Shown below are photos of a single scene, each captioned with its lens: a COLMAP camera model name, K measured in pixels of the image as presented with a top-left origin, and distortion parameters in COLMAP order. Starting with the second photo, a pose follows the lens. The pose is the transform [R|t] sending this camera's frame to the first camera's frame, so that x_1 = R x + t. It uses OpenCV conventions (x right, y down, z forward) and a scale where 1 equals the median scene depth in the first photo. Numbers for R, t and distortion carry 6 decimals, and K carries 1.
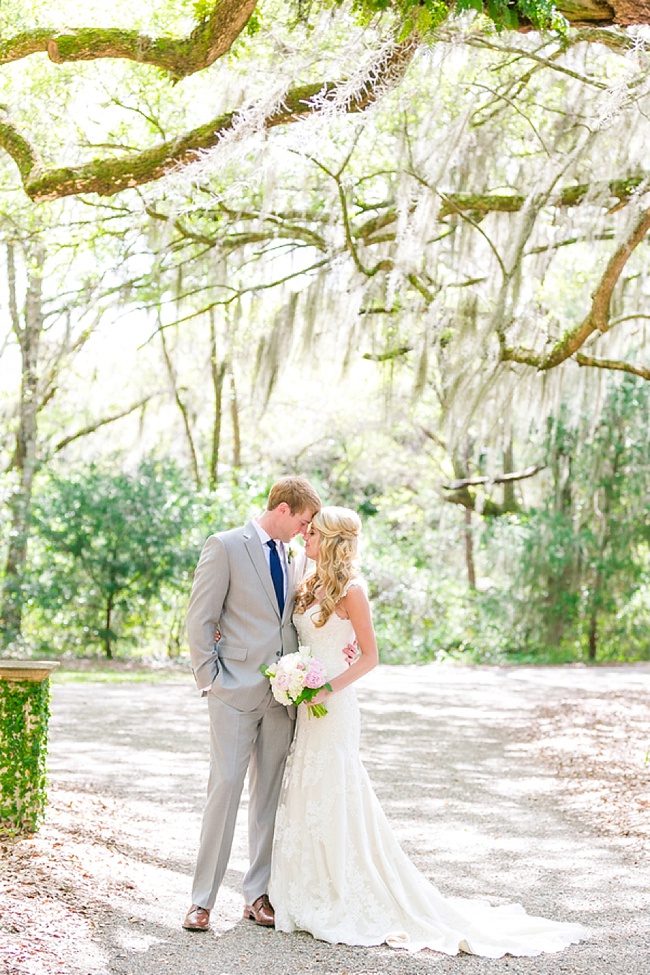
lens RADIAL K [[2004.5, 0, 325.0], [0, 2004.5, 487.5], [0, 0, 1]] dist [0.027618, -0.453937]
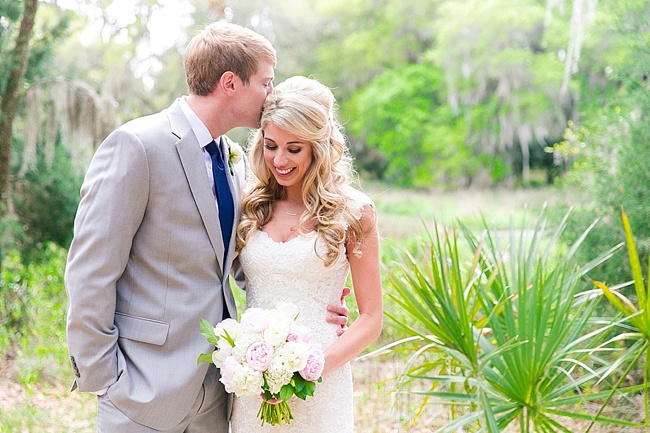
lens RADIAL K [[1180.0, 0, 325.0], [0, 1180.0, 216.5], [0, 0, 1]] dist [0.001212, 0.000249]
pose [[0.997666, 0.020783, 0.065050, -0.006001], [-0.026637, 0.995544, 0.090456, 0.005672], [-0.062880, -0.091977, 0.993774, 0.228773]]
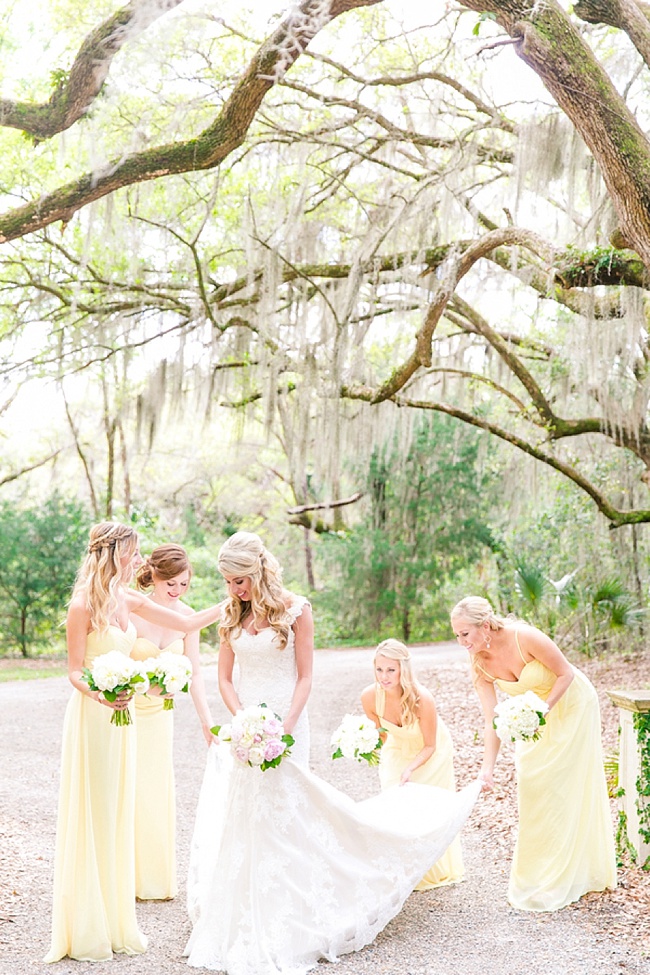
lens RADIAL K [[1465.1, 0, 323.9], [0, 1465.1, 513.8], [0, 0, 1]] dist [-0.003118, 0.017813]
pose [[0.995874, -0.031984, 0.084922, 0.004172], [0.032073, 0.999485, 0.000315, 0.002590], [-0.084889, 0.002410, 0.996388, 0.115691]]
